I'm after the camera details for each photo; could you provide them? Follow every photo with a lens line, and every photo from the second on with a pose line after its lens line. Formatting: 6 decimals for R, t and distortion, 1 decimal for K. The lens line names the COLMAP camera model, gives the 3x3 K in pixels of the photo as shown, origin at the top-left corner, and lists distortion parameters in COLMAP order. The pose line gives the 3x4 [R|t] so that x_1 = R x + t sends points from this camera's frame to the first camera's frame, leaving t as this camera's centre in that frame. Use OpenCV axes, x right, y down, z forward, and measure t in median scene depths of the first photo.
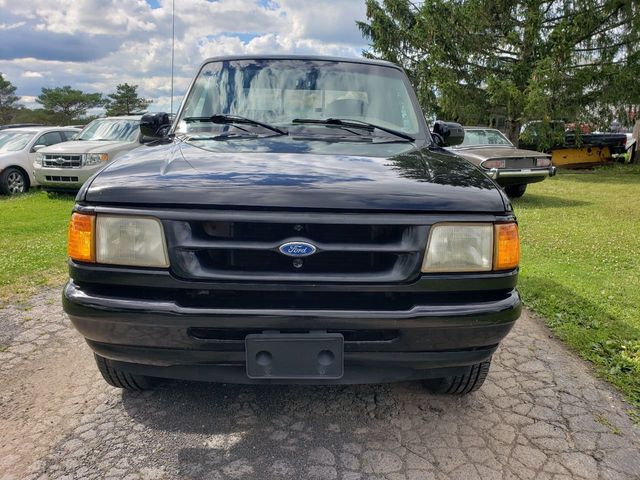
lens RADIAL K [[500.2, 0, 326.6], [0, 500.2, 240.2], [0, 0, 1]] dist [0.005839, 0.007937]
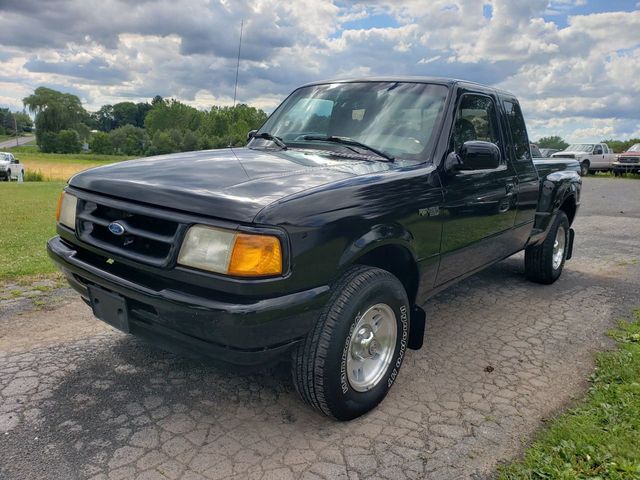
lens RADIAL K [[500.2, 0, 326.6], [0, 500.2, 240.2], [0, 0, 1]] dist [0.005839, 0.007937]
pose [[0.753440, 0.138757, -0.642709, 1.009219], [-0.165065, 0.986092, 0.019388, -0.058636], [0.636461, 0.091481, 0.765865, 0.267635]]
